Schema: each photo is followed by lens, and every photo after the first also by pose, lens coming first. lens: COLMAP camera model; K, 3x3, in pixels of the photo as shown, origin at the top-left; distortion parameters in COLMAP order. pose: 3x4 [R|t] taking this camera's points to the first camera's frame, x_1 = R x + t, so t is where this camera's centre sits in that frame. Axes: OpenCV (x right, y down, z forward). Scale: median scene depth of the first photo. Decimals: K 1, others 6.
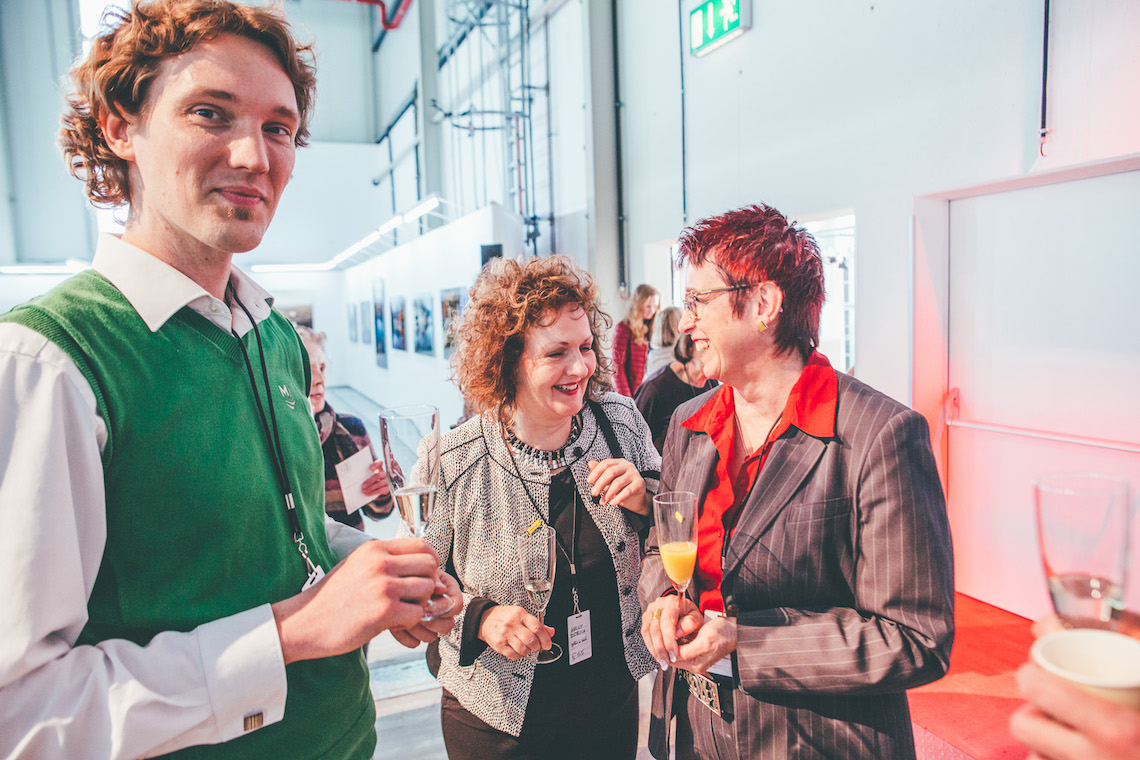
lens RADIAL K [[748.9, 0, 570.0], [0, 748.9, 380.0], [0, 0, 1]] dist [-0.061194, 0.000365]
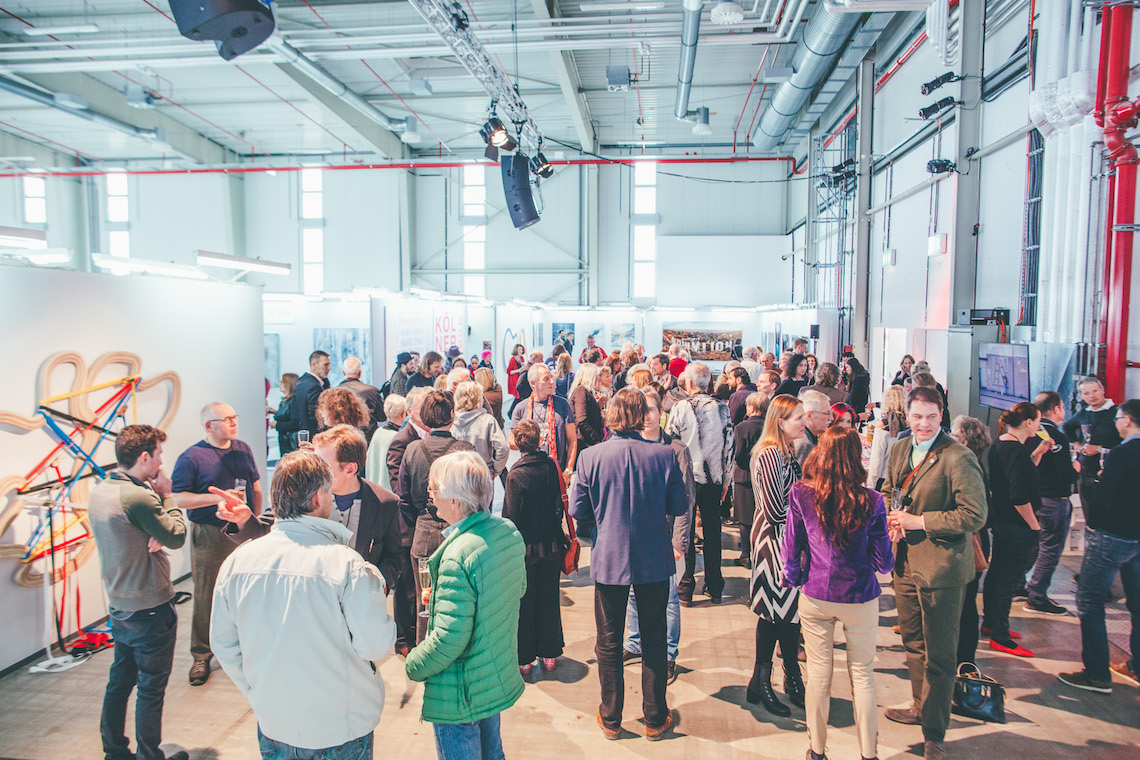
lens RADIAL K [[748.9, 0, 570.0], [0, 748.9, 380.0], [0, 0, 1]] dist [-0.061194, 0.000365]
pose [[0.859068, 0.079886, -0.505589, 0.399603], [-0.083861, 0.996365, 0.014938, 0.047692], [0.504945, 0.029566, 0.862645, -1.405695]]
